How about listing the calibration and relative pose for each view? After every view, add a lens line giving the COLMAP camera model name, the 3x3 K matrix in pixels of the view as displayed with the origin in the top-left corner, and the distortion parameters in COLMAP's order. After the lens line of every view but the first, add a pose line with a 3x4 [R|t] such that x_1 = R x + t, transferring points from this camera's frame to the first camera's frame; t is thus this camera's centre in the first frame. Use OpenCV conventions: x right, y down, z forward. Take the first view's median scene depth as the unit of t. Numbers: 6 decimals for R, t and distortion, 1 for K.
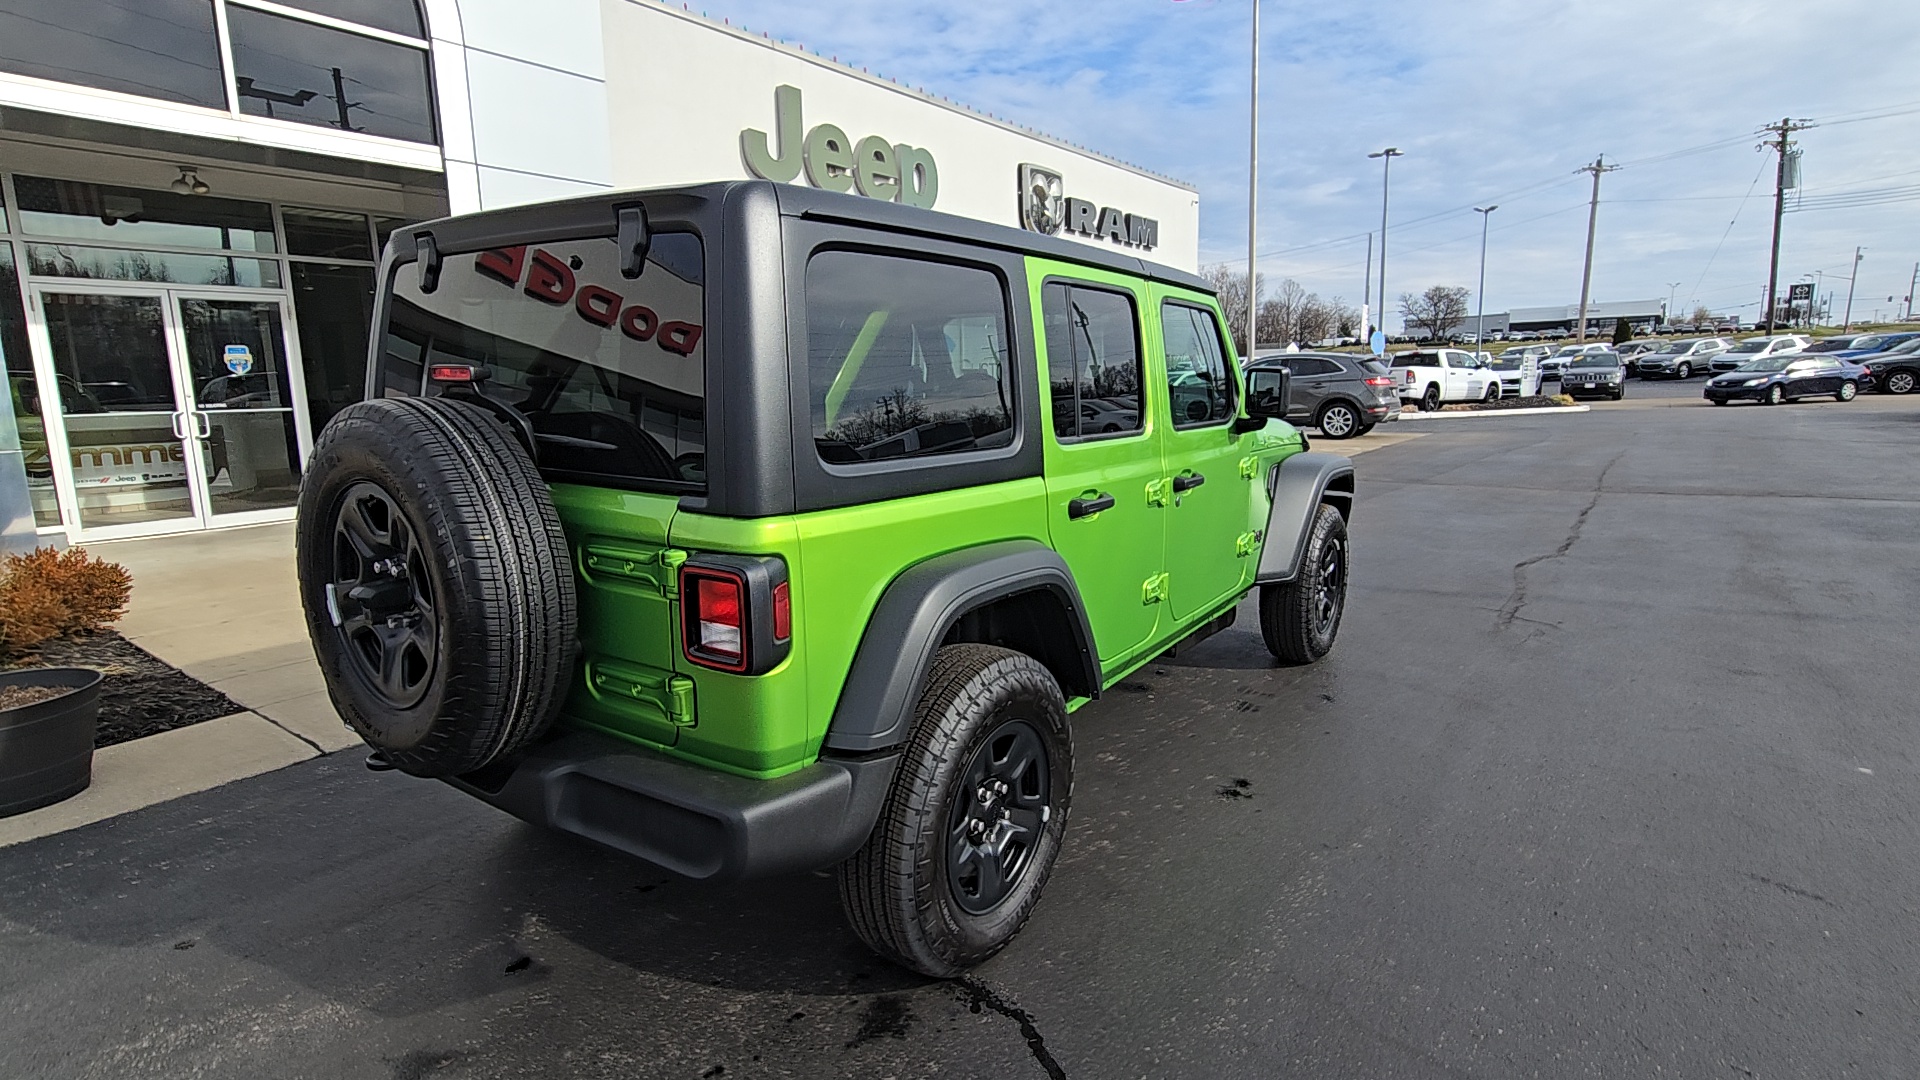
lens RADIAL K [[966.1, 0, 951.7], [0, 966.1, 547.5], [0, 0, 1]] dist [0.000746, -0.000505]
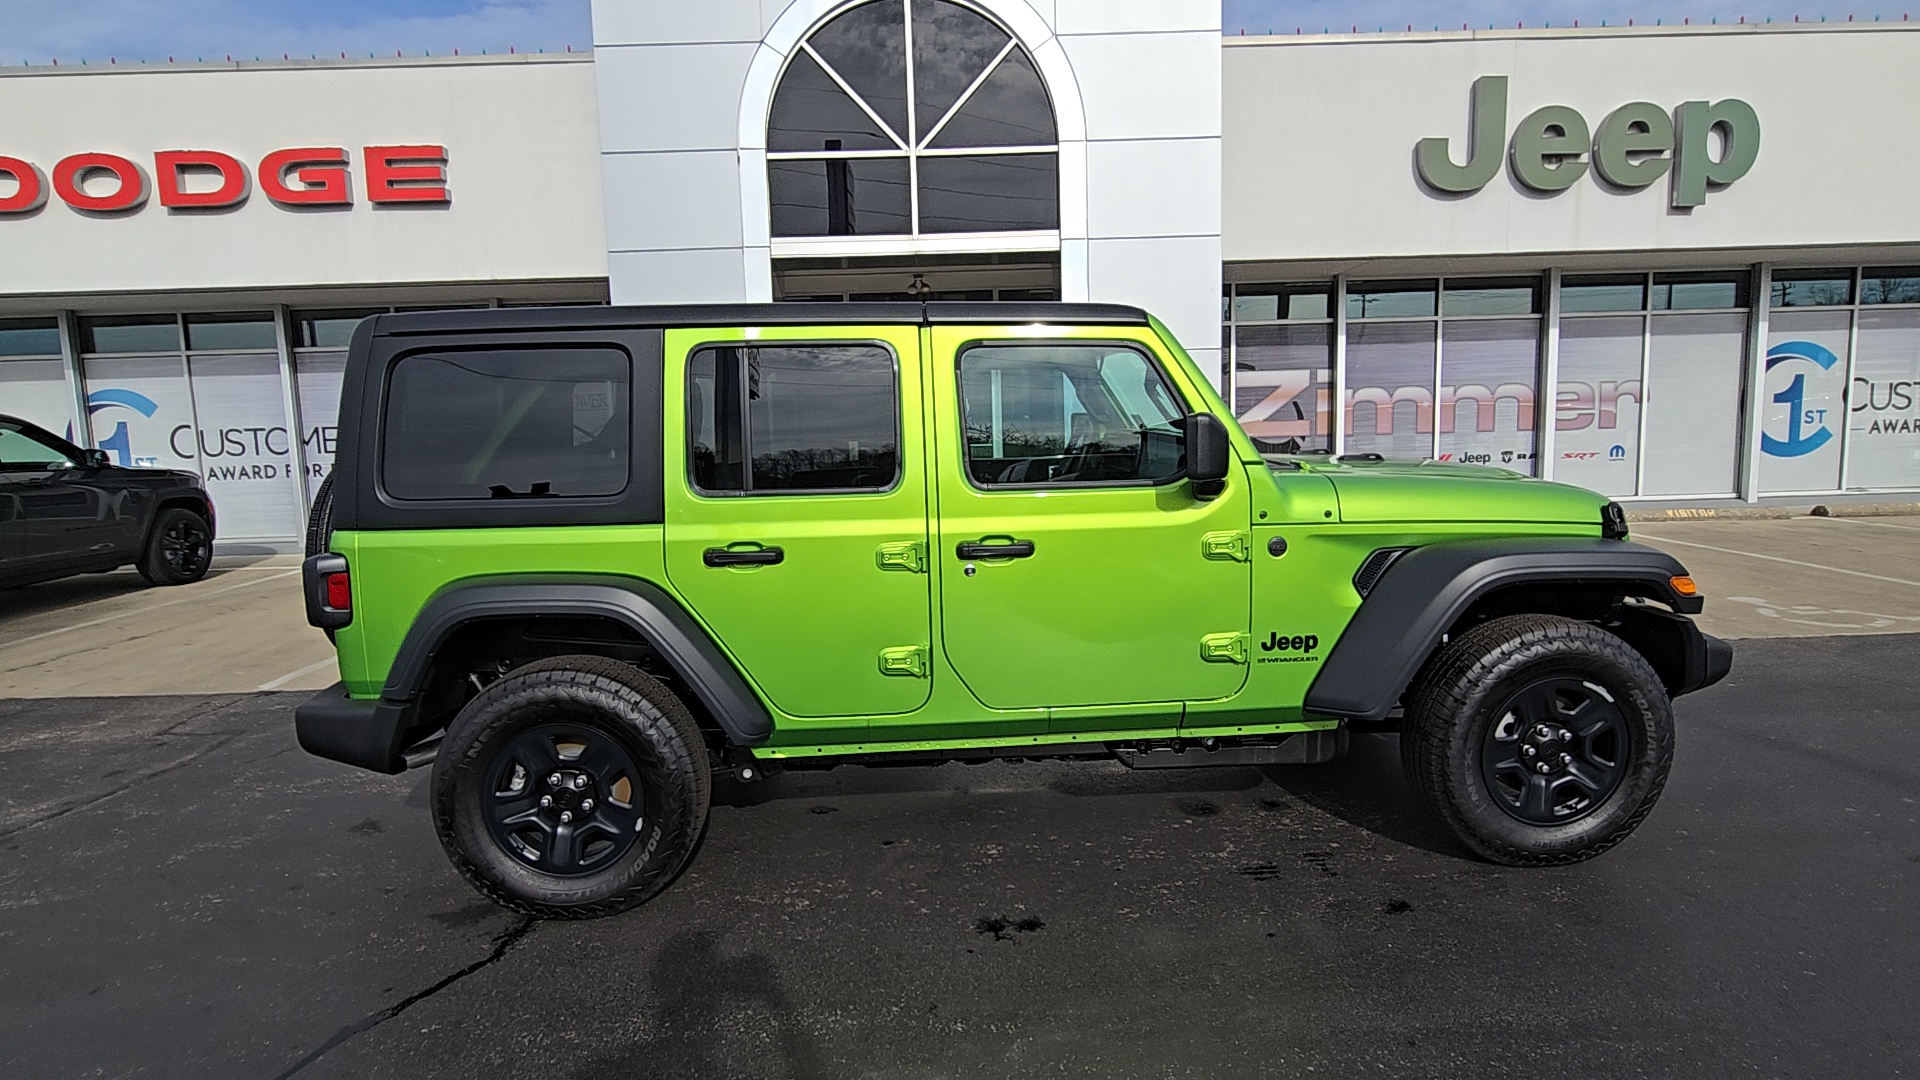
lens RADIAL K [[966.1, 0, 951.7], [0, 966.1, 547.5], [0, 0, 1]] dist [0.000746, -0.000505]
pose [[0.616759, 0.092970, -0.781643, 0.164240], [-0.118301, 0.992670, 0.024724, -0.015927], [0.778212, 0.077220, 0.623236, 0.079112]]
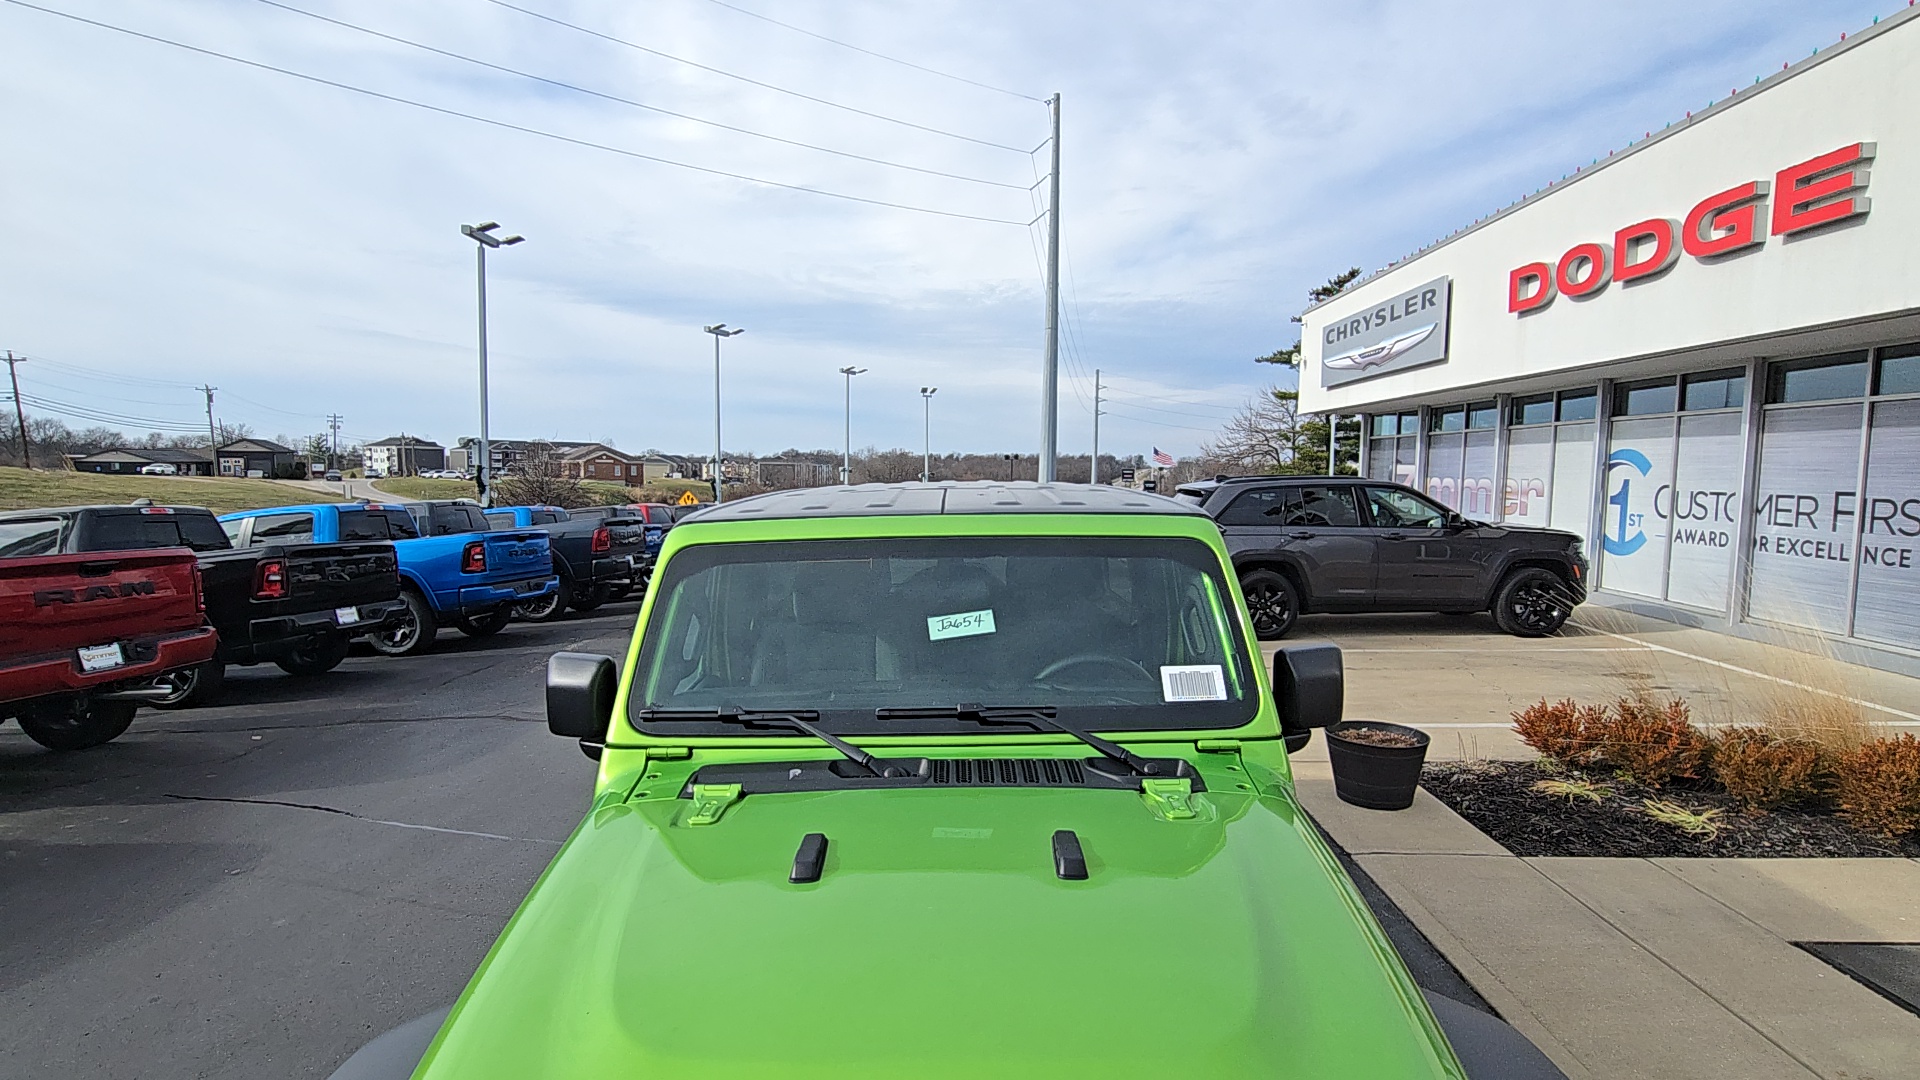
lens RADIAL K [[966.1, 0, 951.7], [0, 966.1, 547.5], [0, 0, 1]] dist [0.000746, -0.000505]
pose [[-0.820475, 0.057792, -0.568754, 0.098854], [-0.093902, 0.967741, 0.233795, -0.088297], [0.563918, 0.245230, -0.788580, 0.333394]]
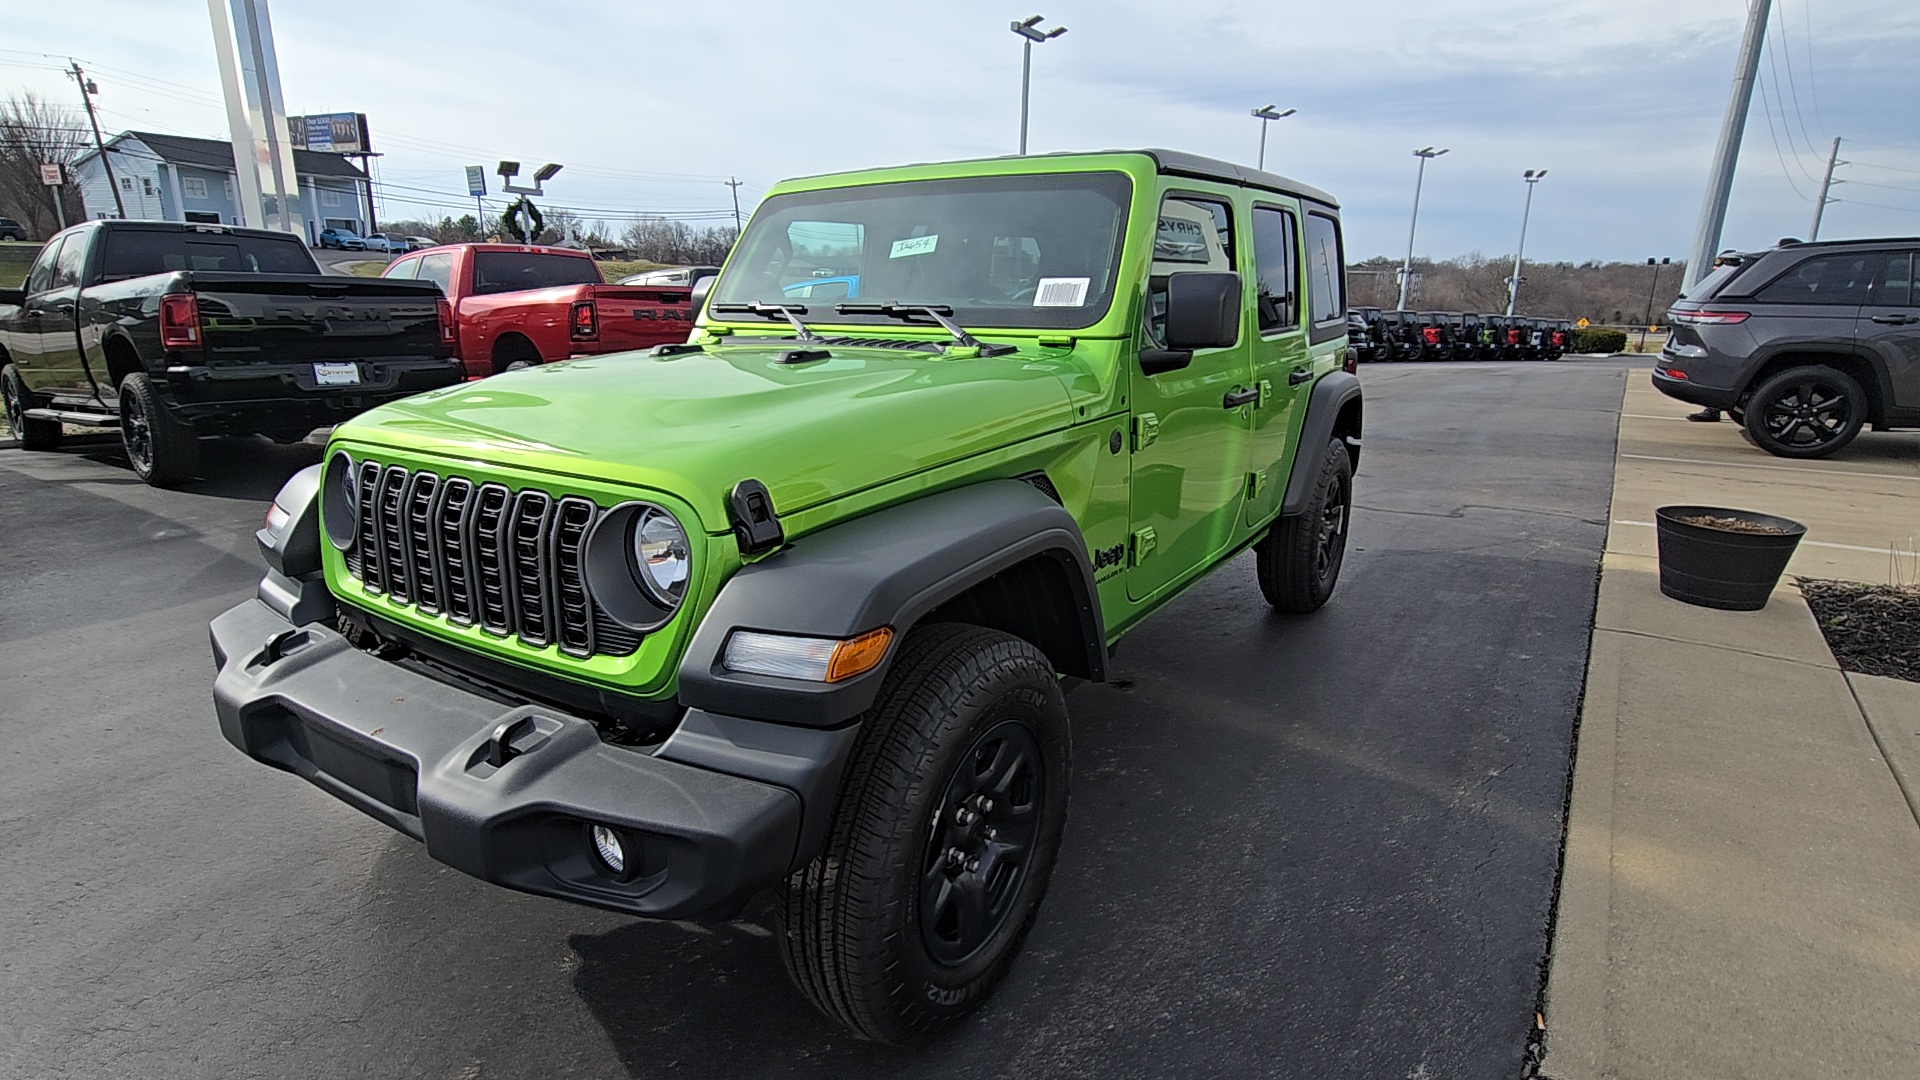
lens RADIAL K [[972.9, 0, 950.8], [0, 972.9, 540.4], [0, 0, 1]] dist [-0.001703, 0.000142]
pose [[-0.999139, 0.014137, -0.039008, 0.027222], [-0.004105, 0.901868, 0.431993, -0.074508], [0.041287, 0.431781, -0.901033, 0.401379]]
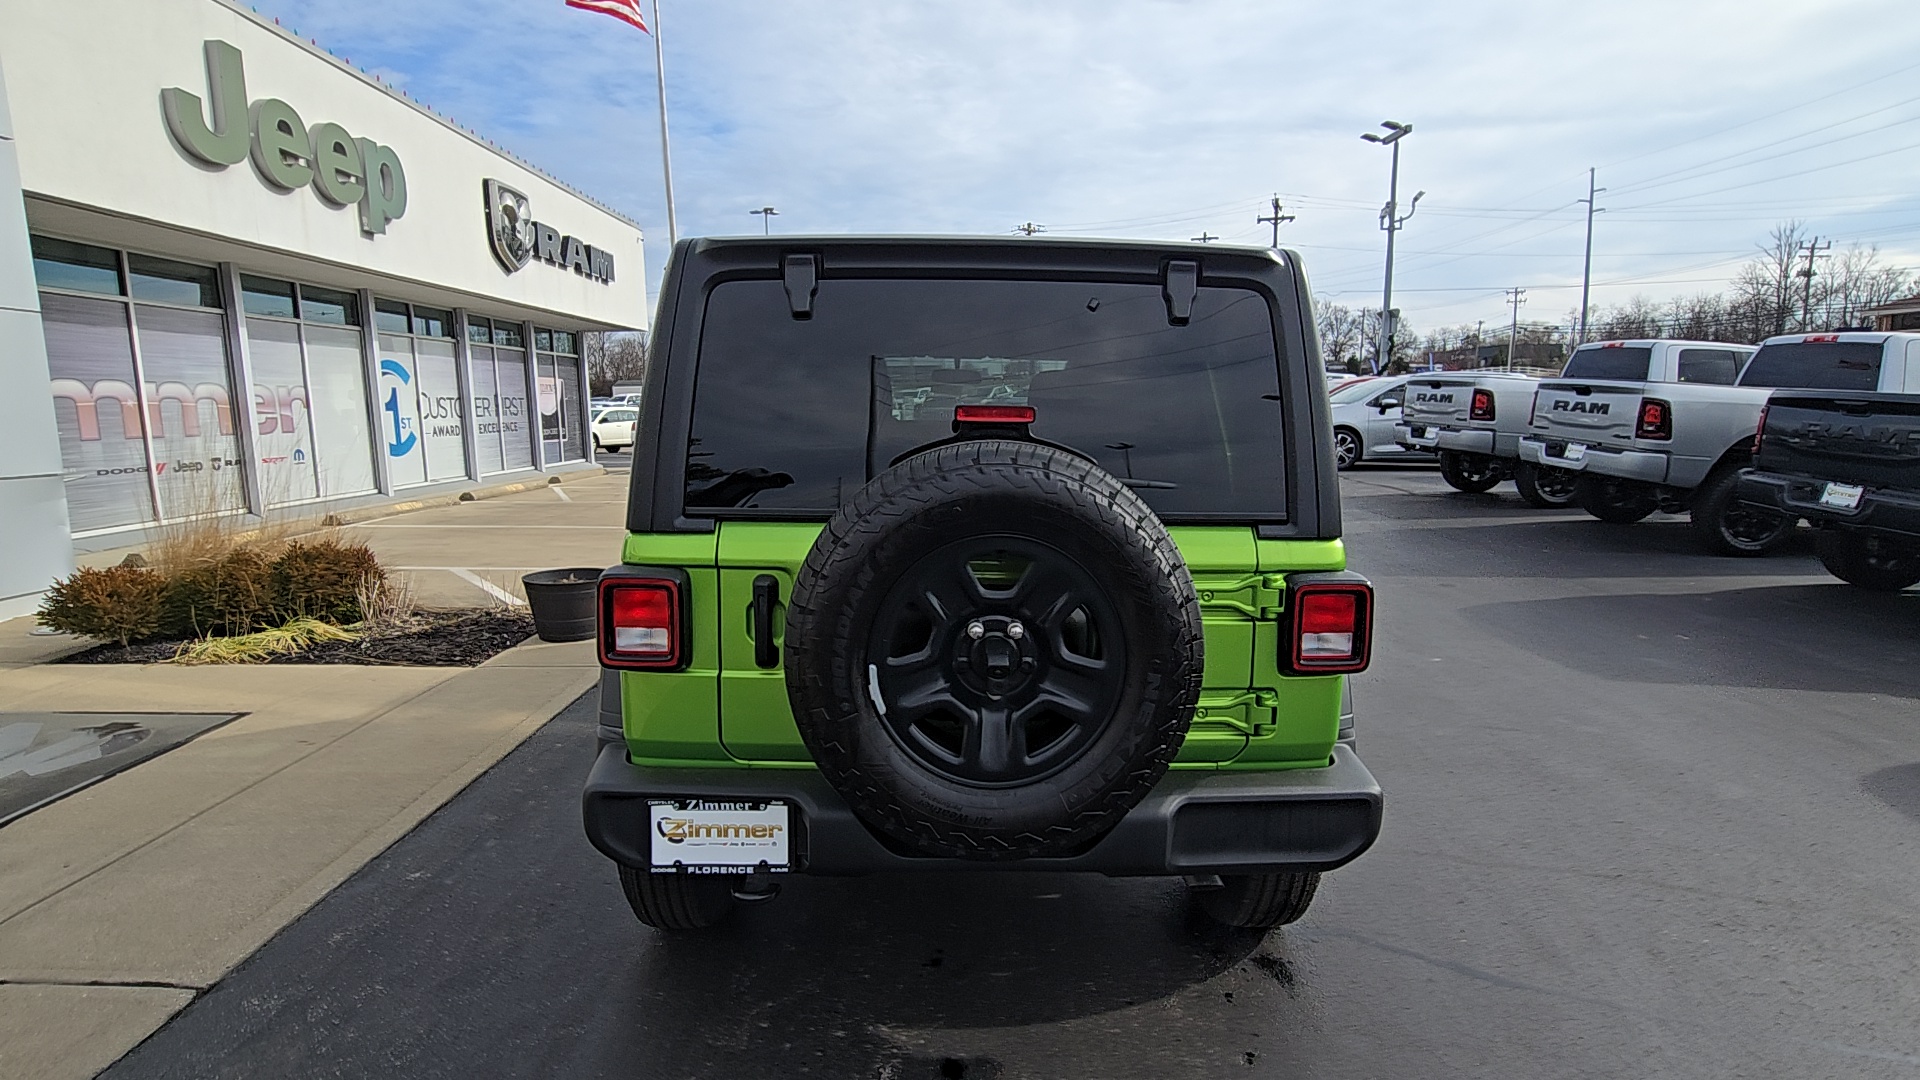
lens RADIAL K [[966.1, 0, 951.7], [0, 966.1, 547.5], [0, 0, 1]] dist [0.000746, -0.000505]
pose [[0.801613, -0.078863, 0.592618, -0.126750], [0.100518, 0.994929, -0.003567, -0.006359], [-0.589332, 0.062428, 0.805475, 0.032720]]
